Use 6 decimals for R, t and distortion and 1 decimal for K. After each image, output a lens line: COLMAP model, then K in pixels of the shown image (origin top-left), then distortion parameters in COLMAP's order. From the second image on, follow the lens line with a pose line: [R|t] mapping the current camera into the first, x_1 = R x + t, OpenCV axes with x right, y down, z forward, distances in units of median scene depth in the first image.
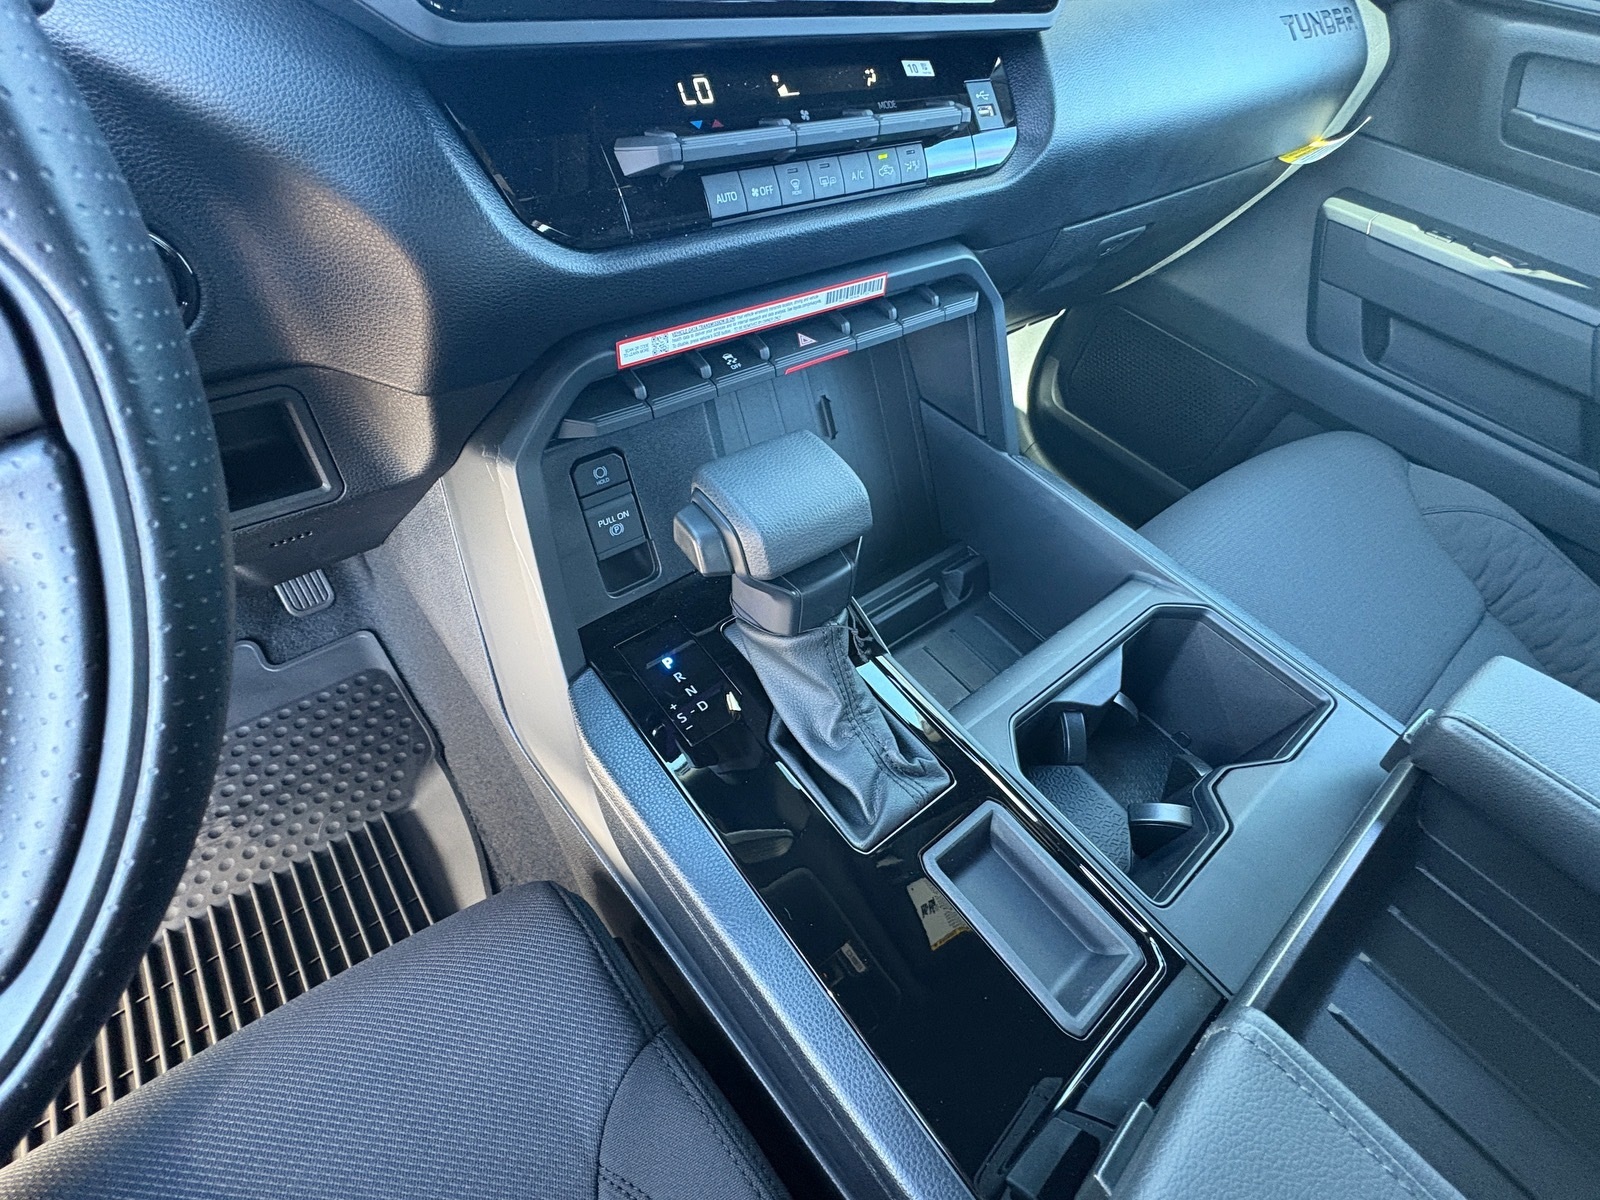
lens RADIAL K [[715.6, 0, 791.1], [0, 715.6, 599.4], [0, 0, 1]] dist [-0.000111, 0.000557]
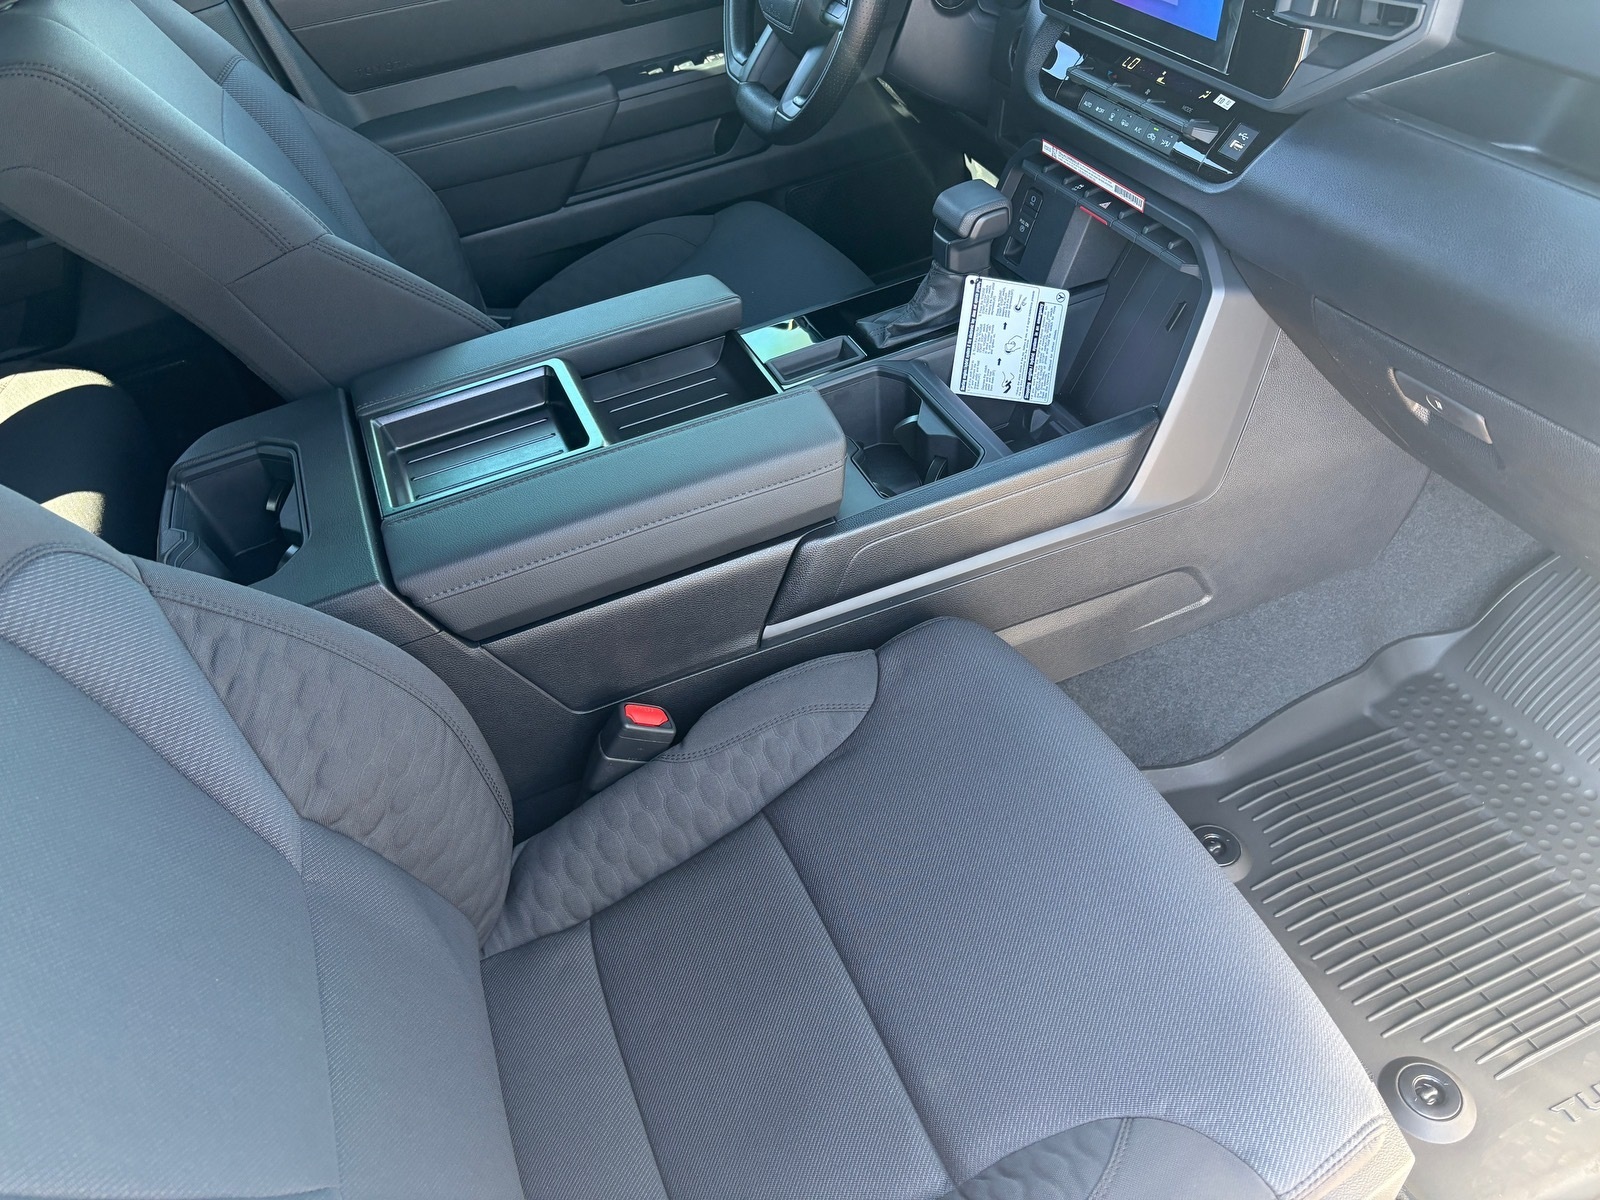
lens RADIAL K [[1233.6, 0, 800.0], [0, 1233.6, 600.0], [0, 0, 1]] dist [-0.004751, 0.004294]
pose [[-0.300622, 0.561122, -0.771213, 3.064121], [-0.652246, 0.469007, 0.595490, -1.220397], [0.695846, 0.682037, 0.224996, 0.510999]]
